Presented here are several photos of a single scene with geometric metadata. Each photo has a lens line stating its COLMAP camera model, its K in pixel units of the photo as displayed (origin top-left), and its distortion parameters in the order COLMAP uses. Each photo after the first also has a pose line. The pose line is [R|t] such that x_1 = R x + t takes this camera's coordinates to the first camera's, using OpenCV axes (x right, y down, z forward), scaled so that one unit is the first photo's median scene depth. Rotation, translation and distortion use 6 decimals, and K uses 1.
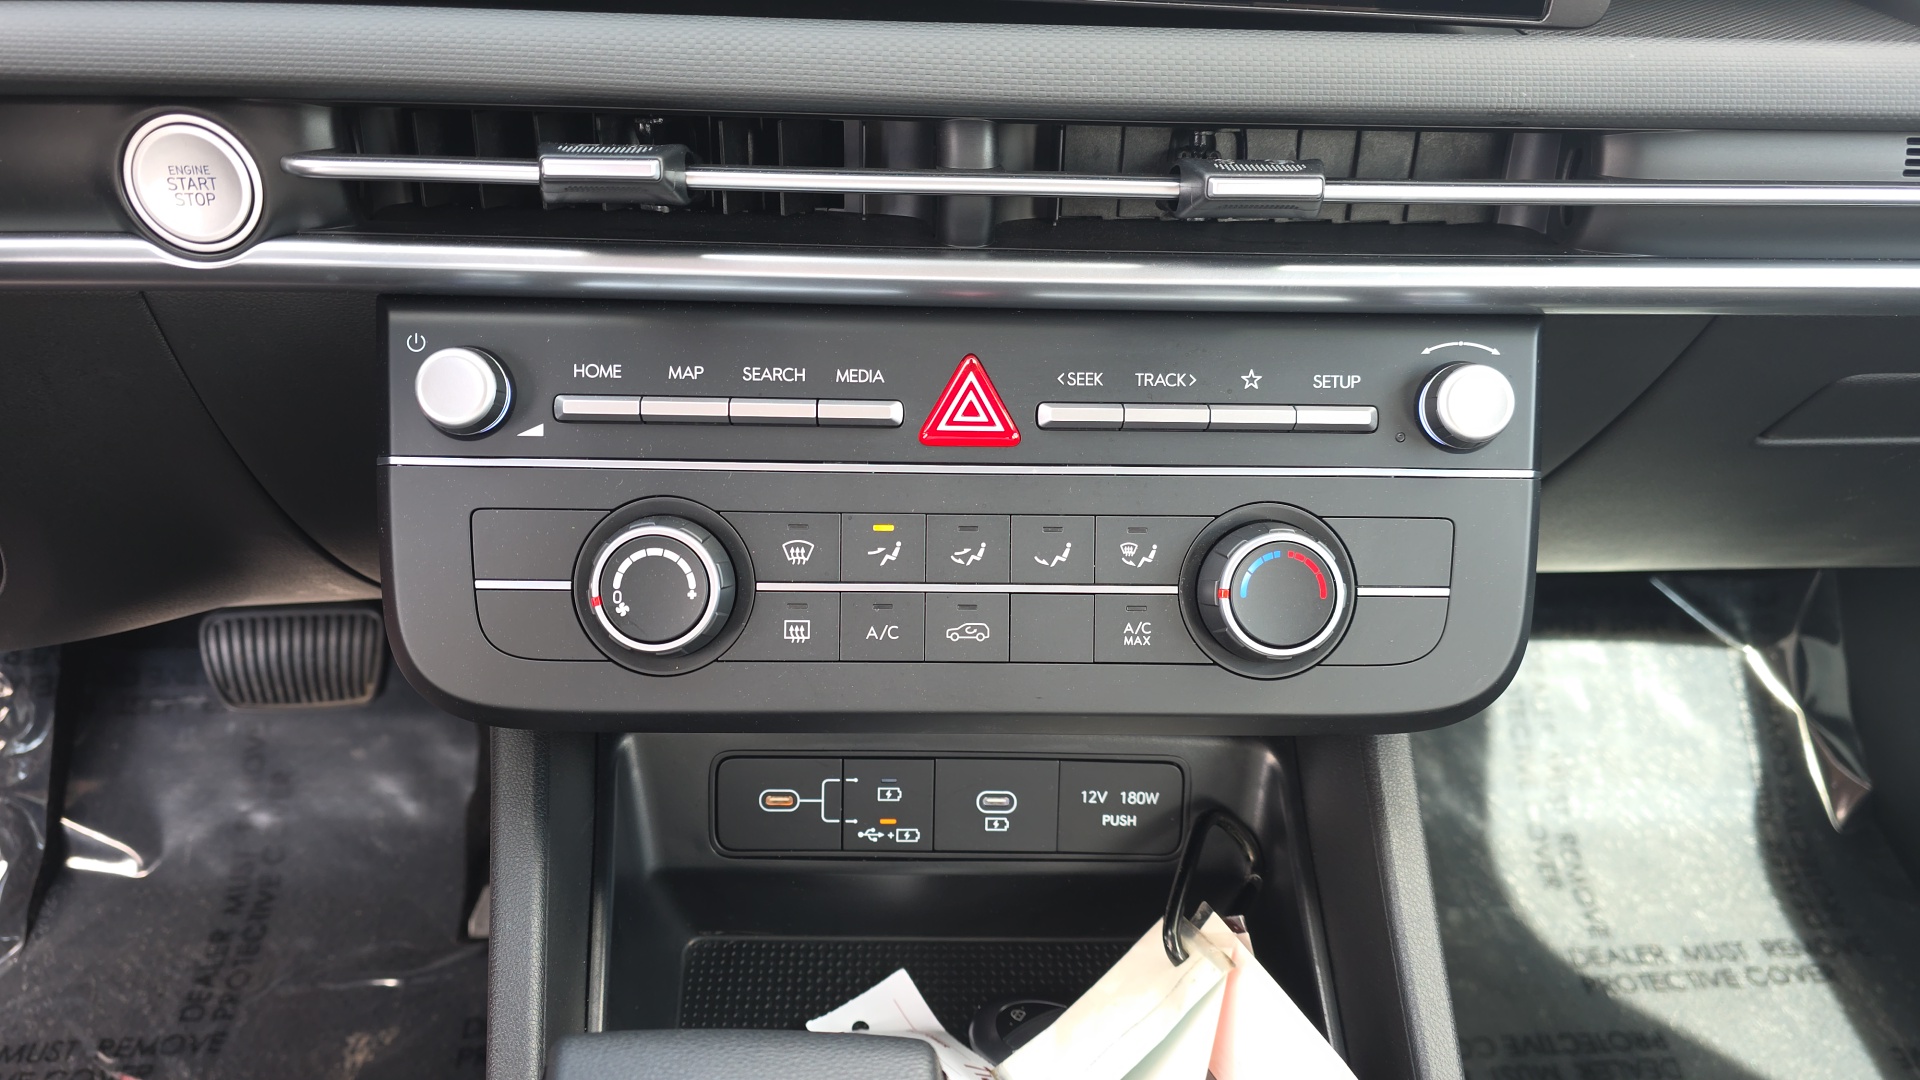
lens RADIAL K [[1311.8, 0, 939.5], [0, 1311.8, 546.4], [0, 0, 1]] dist [0.094810, -0.138285]
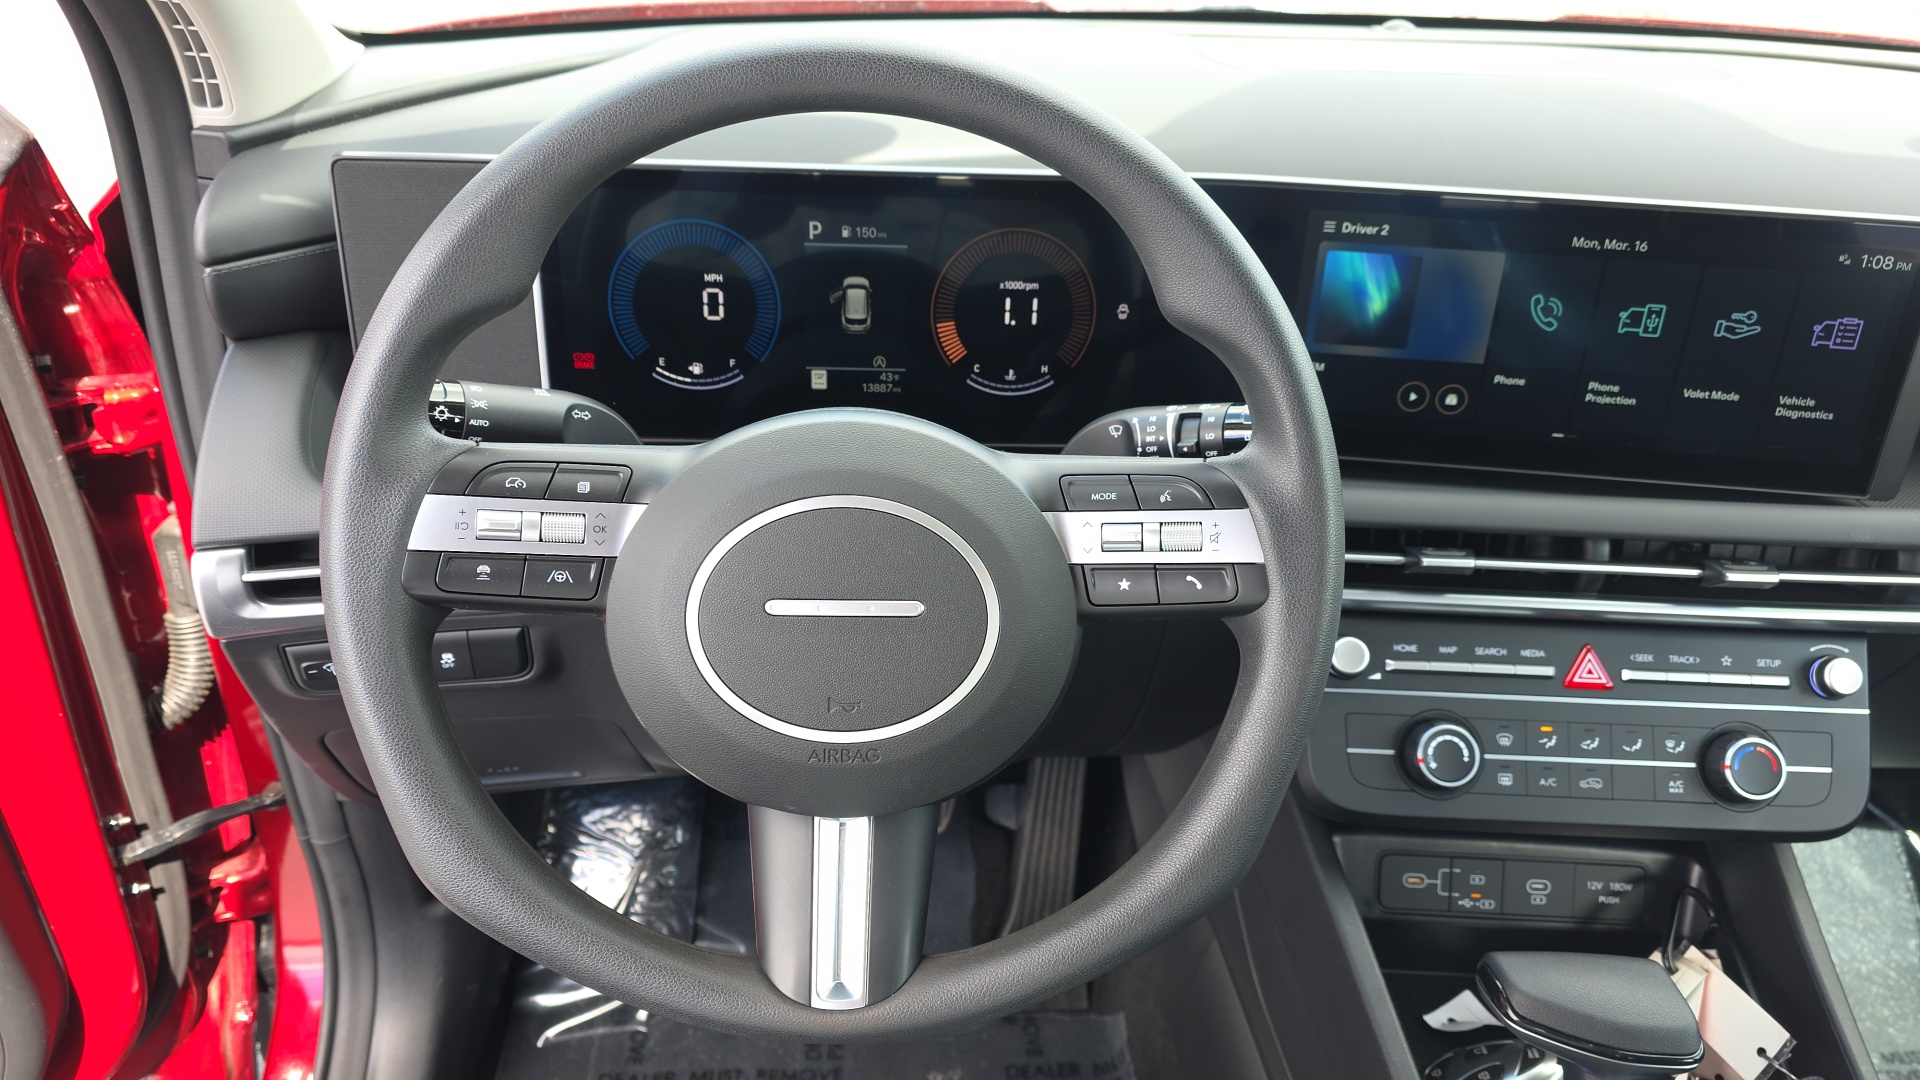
lens RADIAL K [[1316.8, 0, 958.3], [0, 1316.8, 543.0], [0, 0, 1]] dist [0.045796, -0.049236]
pose [[0.999317, 0.026024, -0.026240, -0.888758], [-0.029443, 0.989760, -0.139674, 0.014411], [0.022336, 0.140351, 0.989850, -1.064905]]
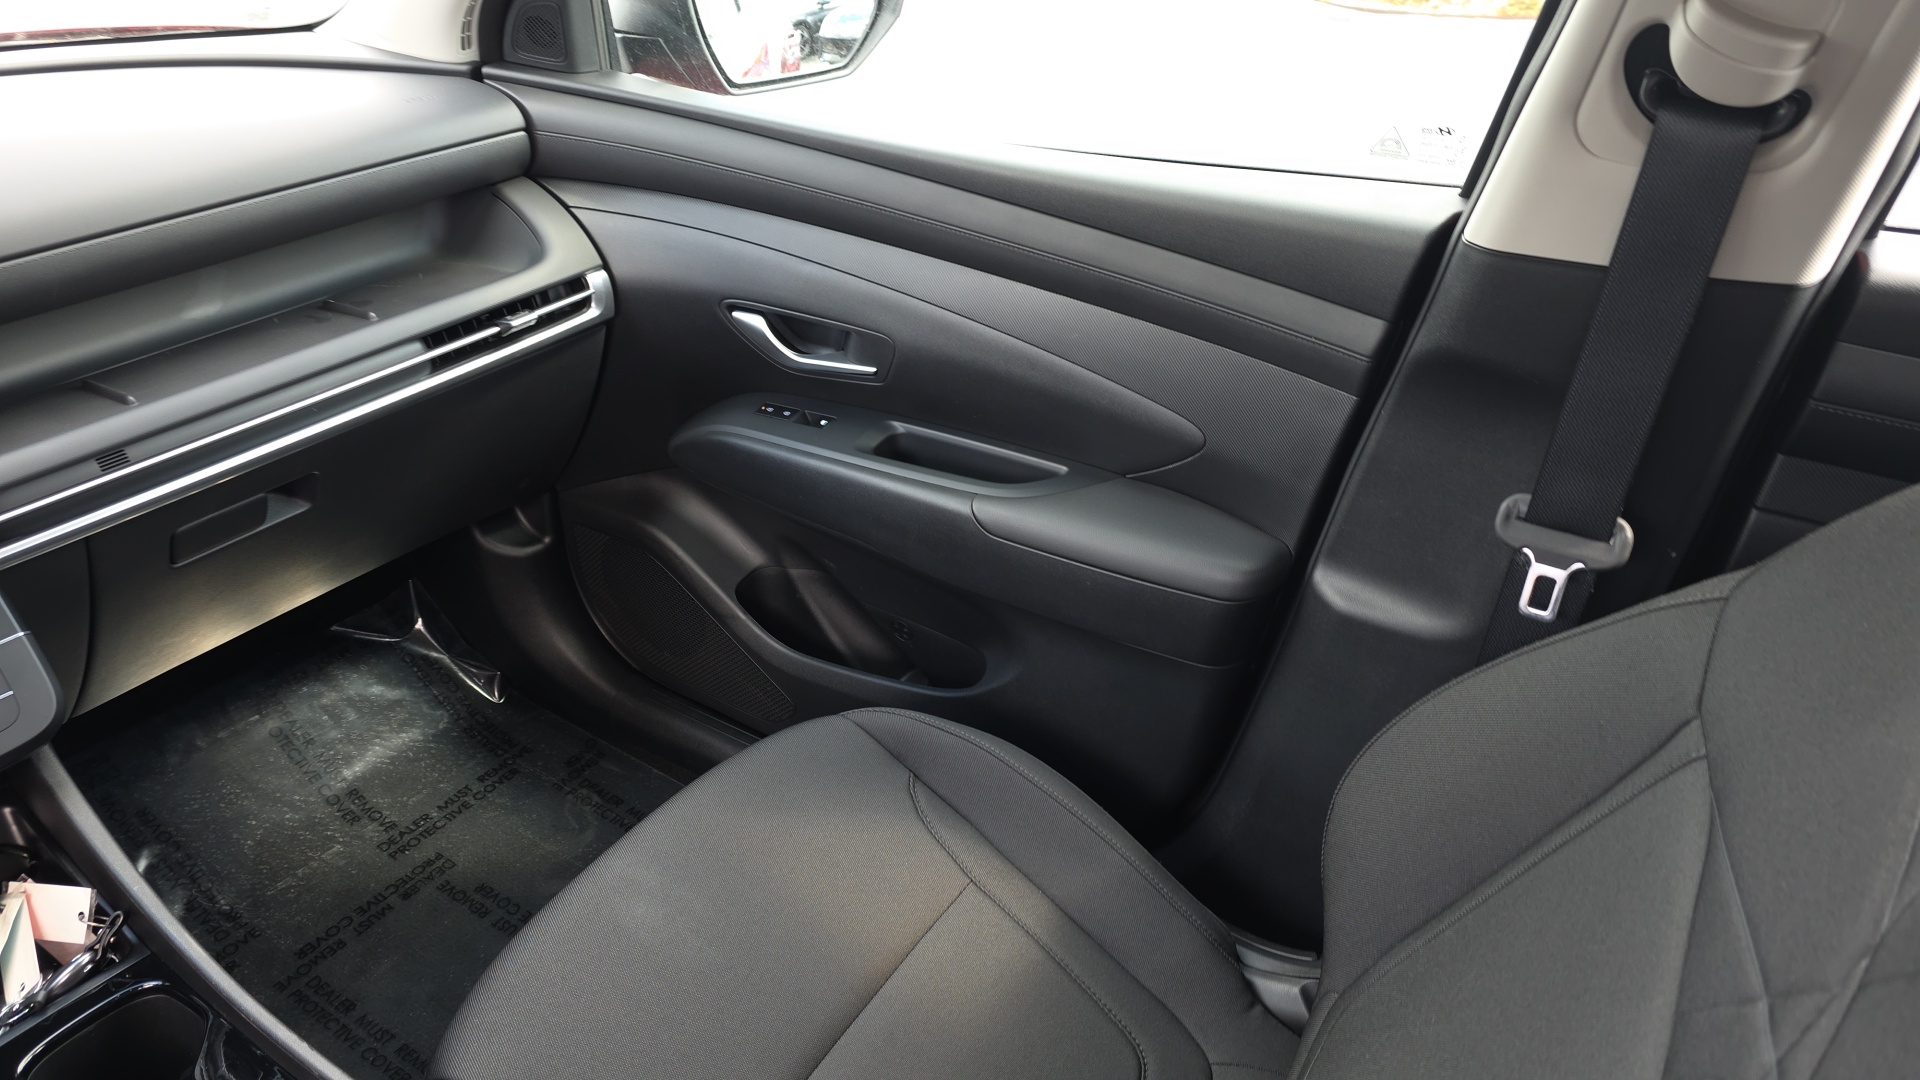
lens RADIAL K [[1281.0, 0, 927.2], [0, 1281.0, 539.9], [0, 0, 1]] dist [0.090670, -0.090209]
pose [[0.615868, -0.426528, 0.662405, -0.047096], [0.493825, 0.864104, 0.097272, 0.384852], [-0.613876, 0.267205, 0.742804, -1.849830]]
